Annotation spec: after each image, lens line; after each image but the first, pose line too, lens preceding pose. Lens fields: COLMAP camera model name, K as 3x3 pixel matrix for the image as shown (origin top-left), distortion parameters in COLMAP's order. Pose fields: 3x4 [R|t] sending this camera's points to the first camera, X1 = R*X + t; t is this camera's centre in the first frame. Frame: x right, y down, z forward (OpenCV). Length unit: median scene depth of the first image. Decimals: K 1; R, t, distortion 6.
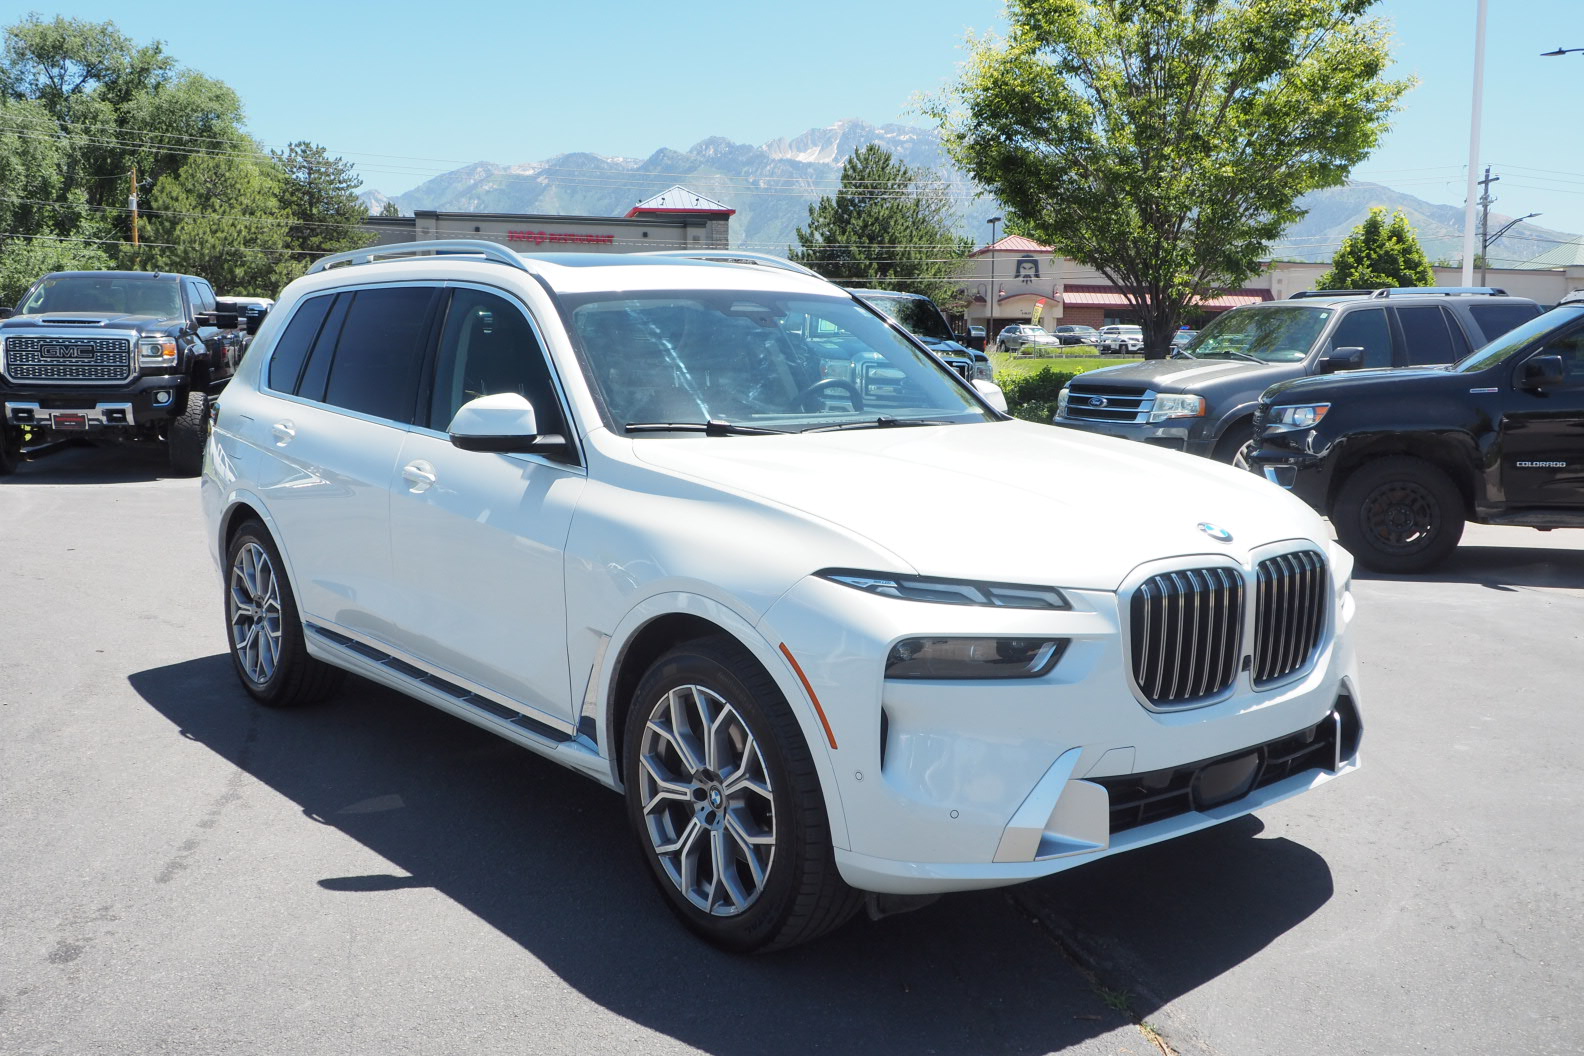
lens RADIAL K [[1504.0, 0, 792.7], [0, 1504.0, 535.0], [0, 0, 1]] dist [-0.007356, 0.000000]
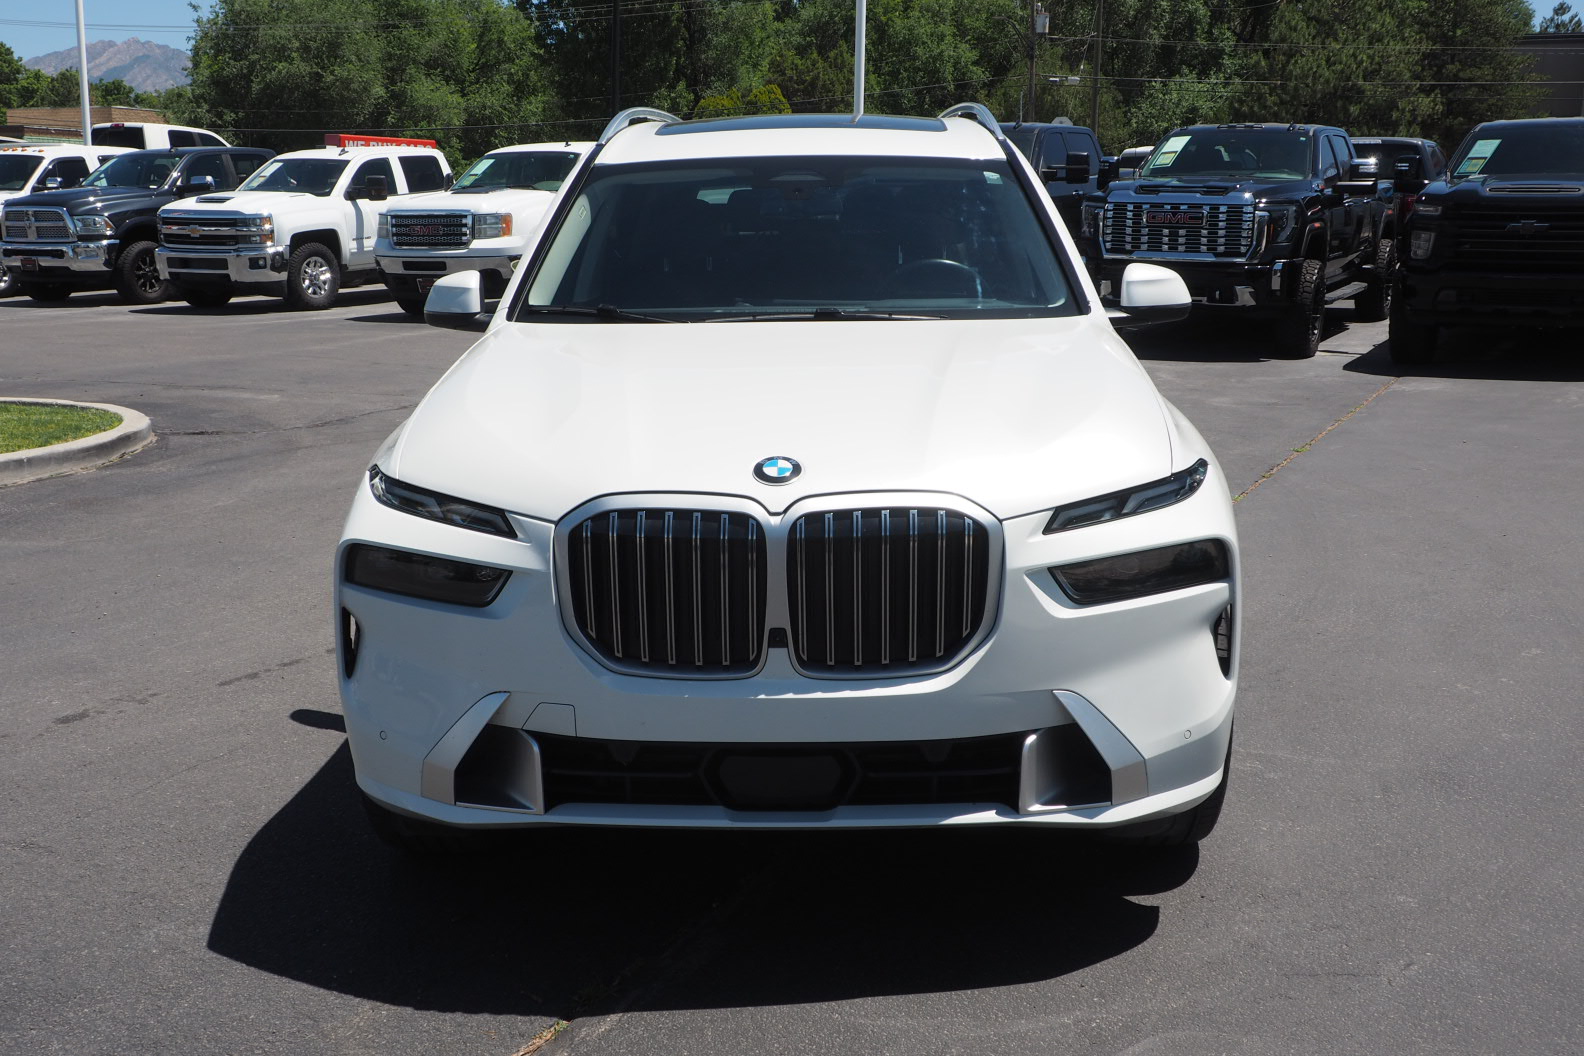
lens RADIAL K [[1734.5, 0, 767.9], [0, 1734.5, 520.9], [0, 0, 1]] dist [-0.013557, 0.000000]
pose [[0.752665, 0.116757, -0.647968, 0.883404], [-0.076449, 0.992992, 0.090125, -0.058009], [0.653950, -0.018298, 0.756316, 0.306225]]
